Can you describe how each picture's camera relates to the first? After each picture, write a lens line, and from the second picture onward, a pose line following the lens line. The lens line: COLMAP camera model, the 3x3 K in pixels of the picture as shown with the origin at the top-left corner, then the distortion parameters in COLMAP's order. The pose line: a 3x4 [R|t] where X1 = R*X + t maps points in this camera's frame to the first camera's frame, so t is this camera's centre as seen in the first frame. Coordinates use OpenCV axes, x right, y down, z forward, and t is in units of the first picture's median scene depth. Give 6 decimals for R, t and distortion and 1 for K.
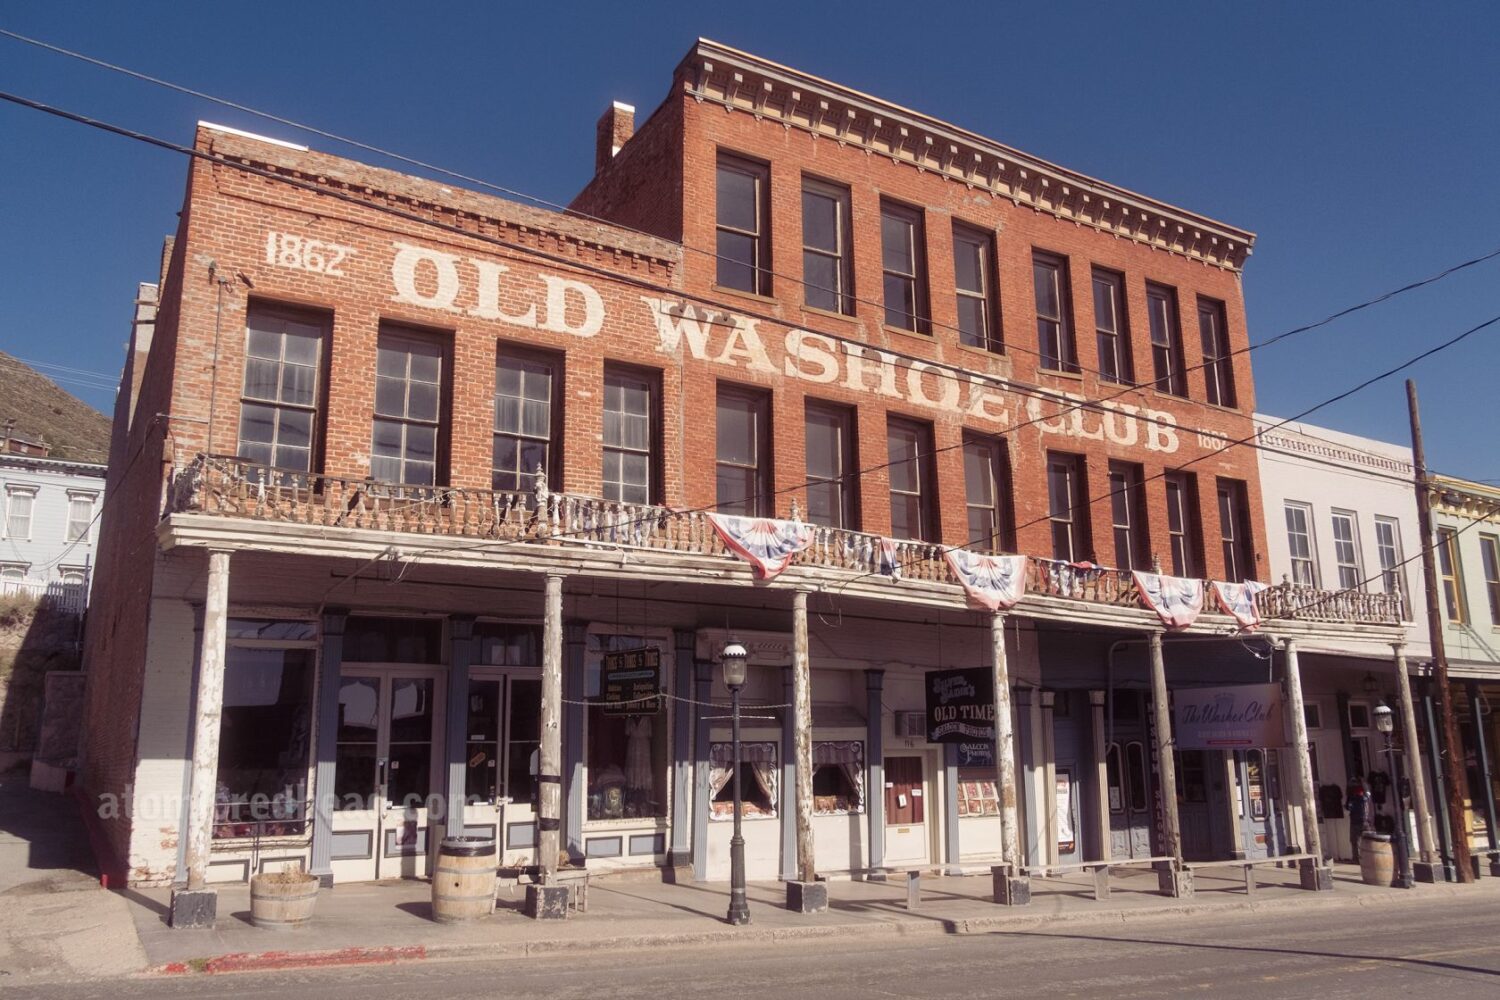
lens RADIAL K [[1144.6, 0, 748.1], [0, 1144.6, 496.8], [0, 0, 1]] dist [0.009364, -0.002446]
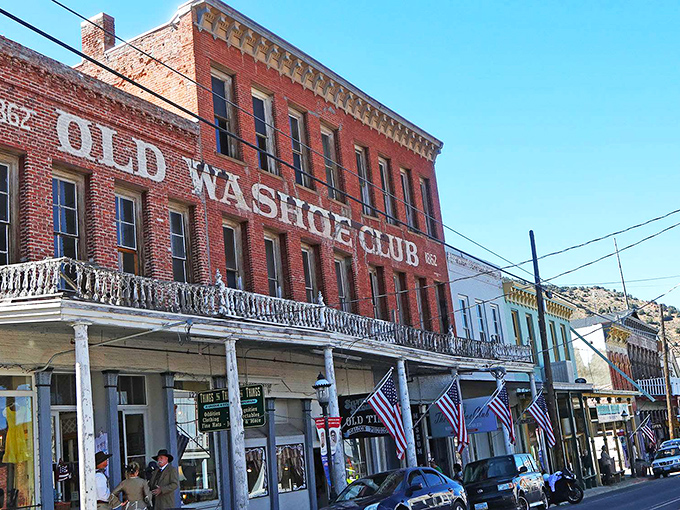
lens RADIAL K [[861.1, 0, 340.2], [0, 861.1, 255.7], [0, 0, 1]] dist [-0.033074, 0.000000]
pose [[0.867329, 0.027640, 0.496968, -0.470297], [-0.007737, 0.999085, -0.042065, 0.001594], [-0.497676, 0.032639, 0.866749, -0.080316]]
